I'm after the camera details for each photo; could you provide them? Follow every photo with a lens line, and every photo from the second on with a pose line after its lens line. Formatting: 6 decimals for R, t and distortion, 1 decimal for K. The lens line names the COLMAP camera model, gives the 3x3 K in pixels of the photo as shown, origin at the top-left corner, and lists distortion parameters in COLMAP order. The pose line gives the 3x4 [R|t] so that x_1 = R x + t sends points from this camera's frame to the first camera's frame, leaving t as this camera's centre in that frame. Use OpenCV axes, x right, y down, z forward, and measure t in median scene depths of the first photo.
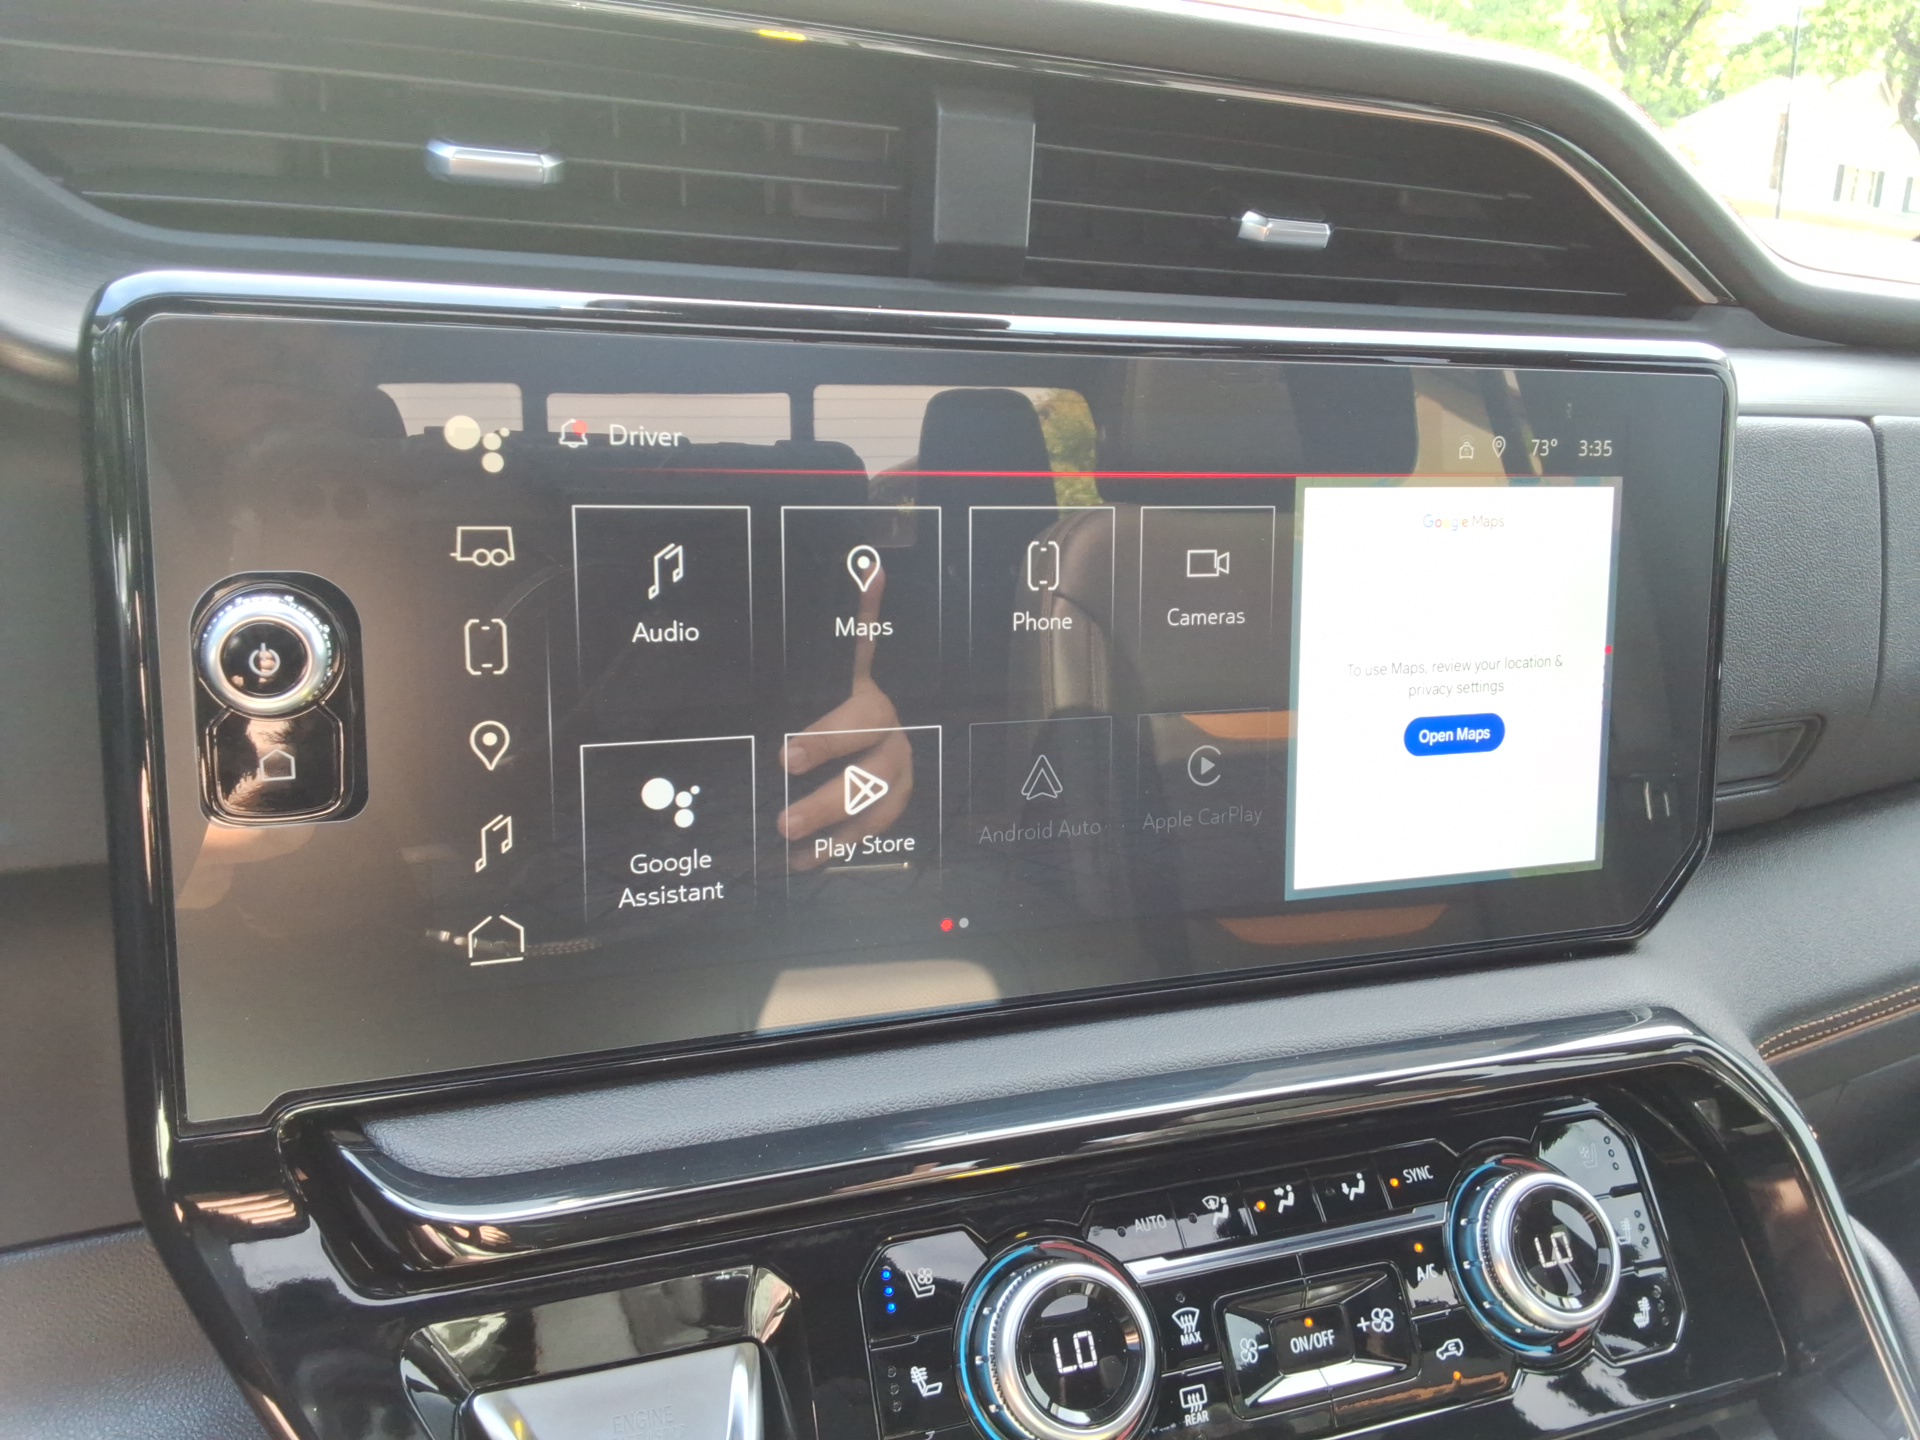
lens RADIAL K [[1532.7, 0, 978.1], [0, 1532.7, 701.2], [0, 0, 1]] dist [0.112336, -0.180826]
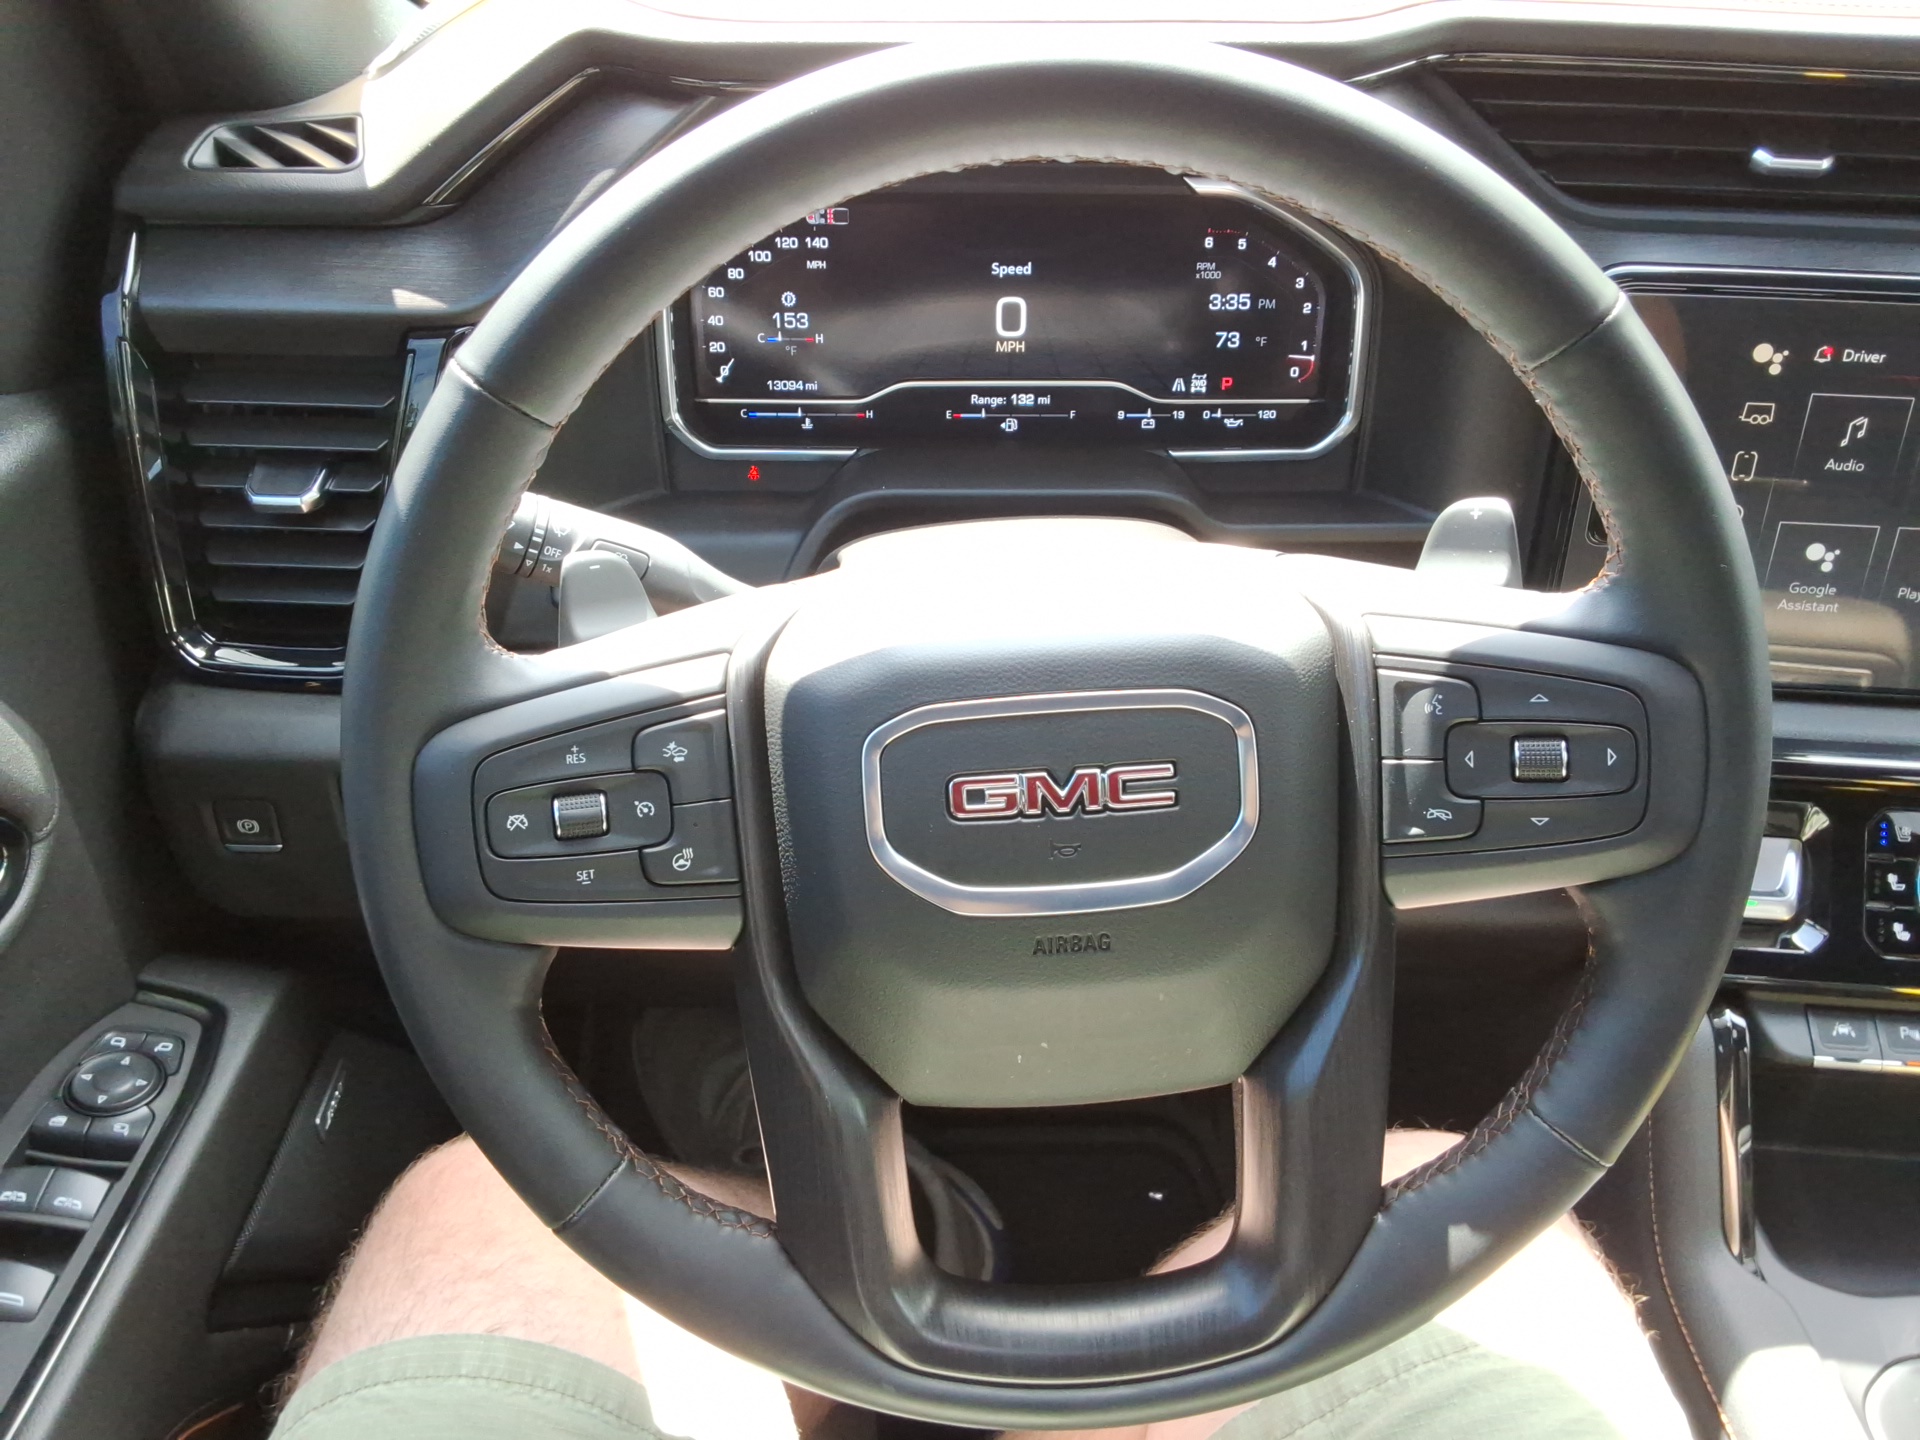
lens RADIAL K [[1542.3, 0, 981.8], [0, 1542.3, 717.3], [0, 0, 1]] dist [0.132333, -0.223163]
pose [[0.882948, 0.215291, -0.417195, -0.257638], [-0.070059, 0.939125, 0.336357, -0.305338], [0.464213, -0.267758, 0.844282, -1.045648]]
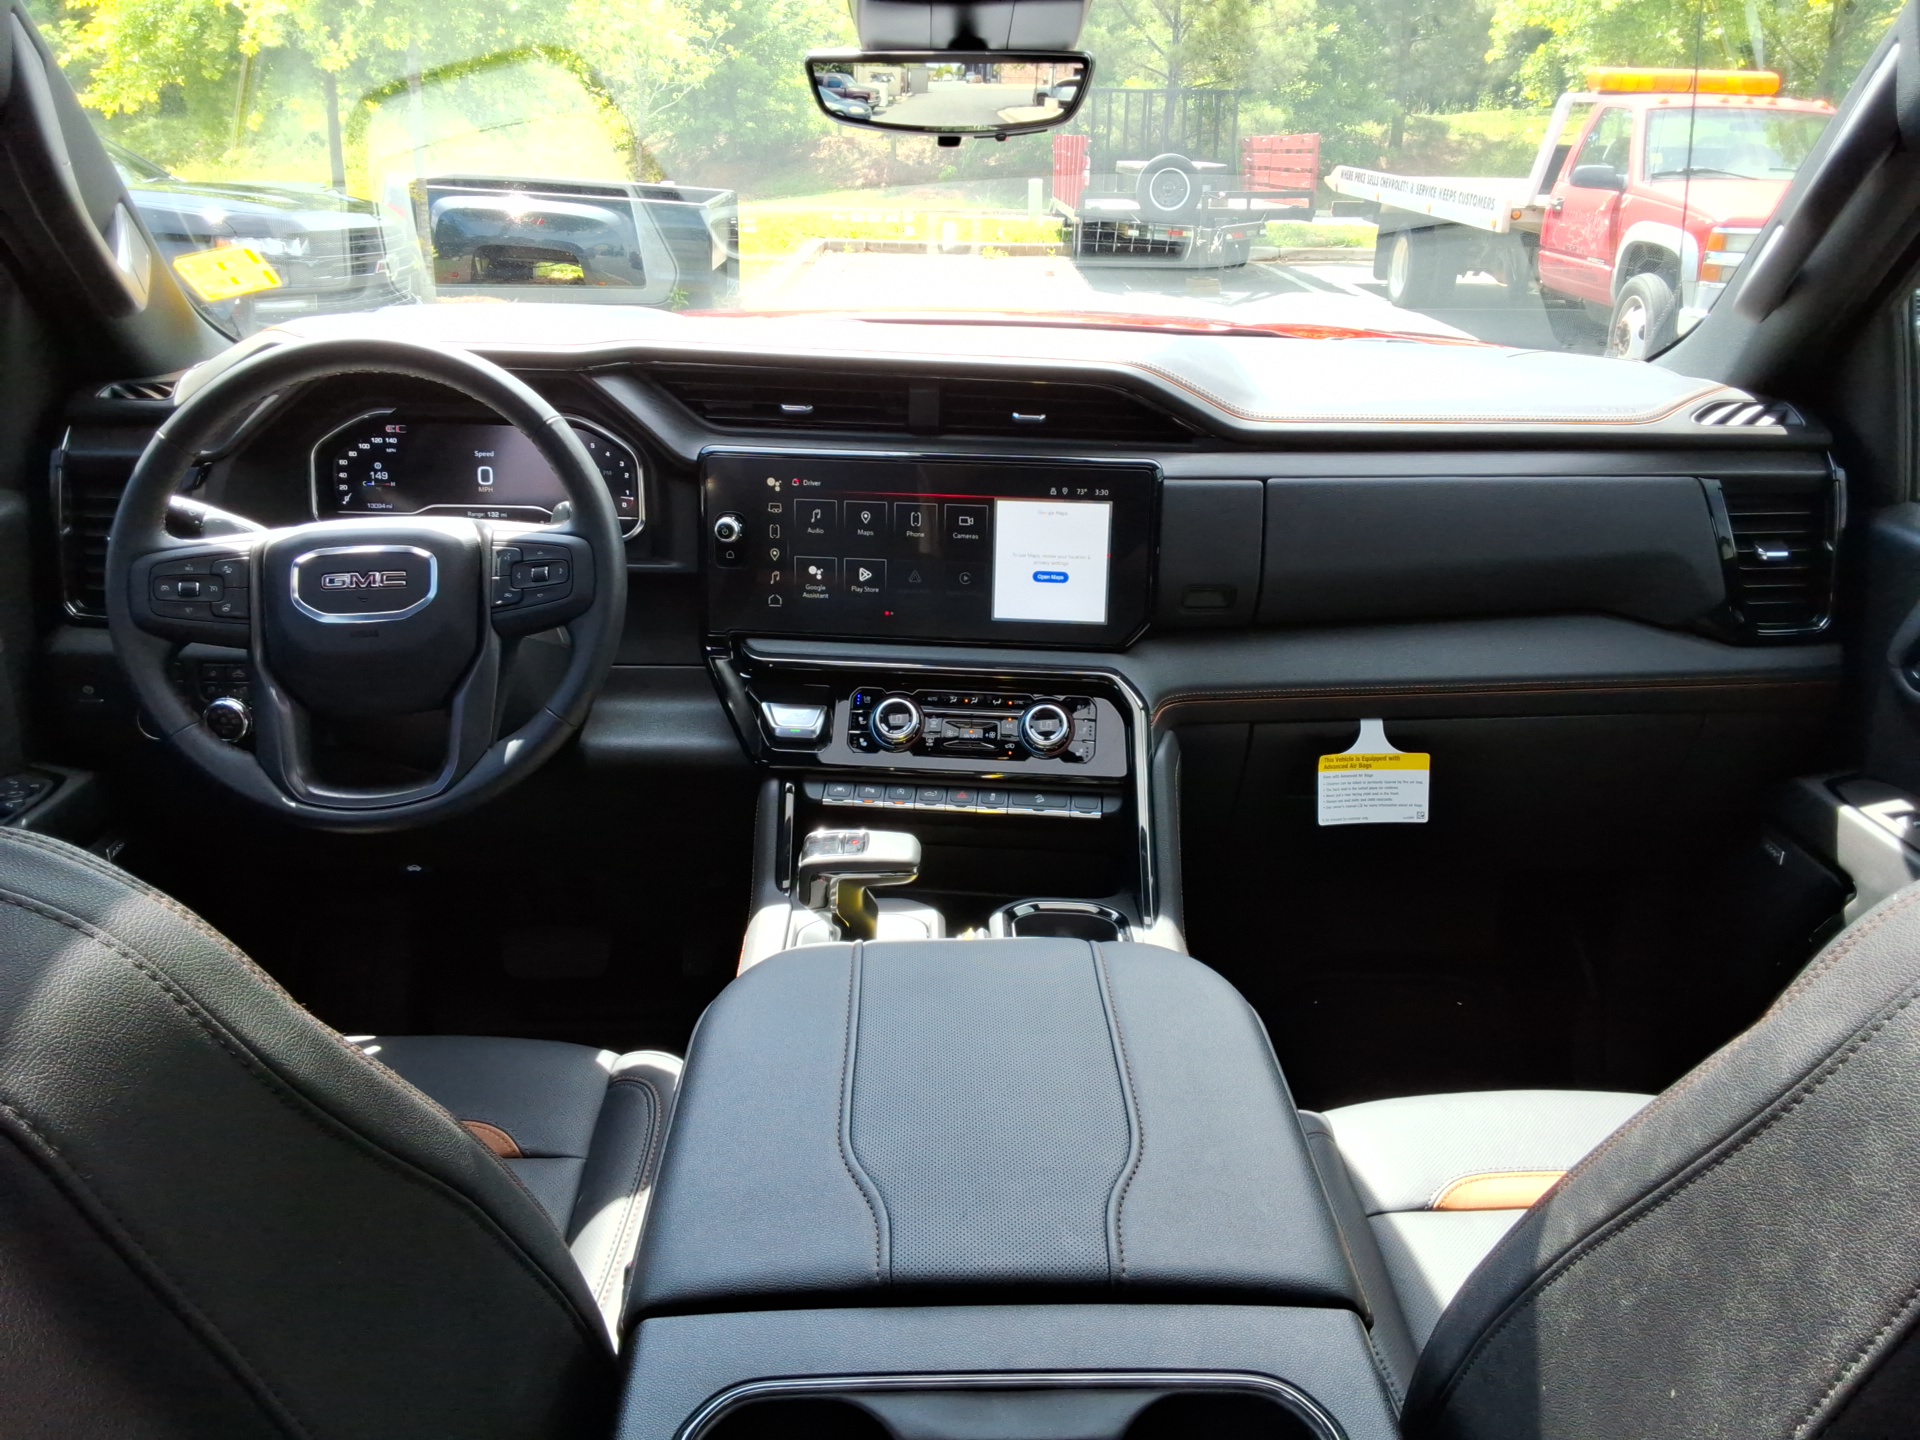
lens RADIAL K [[1532.7, 0, 978.1], [0, 1532.7, 701.2], [0, 0, 1]] dist [0.112336, -0.180826]
pose [[0.891738, 0.117851, -0.436937, 1.990597], [-0.079949, 0.991336, 0.104217, -0.054423], [0.445433, -0.058002, 0.893434, -2.449525]]
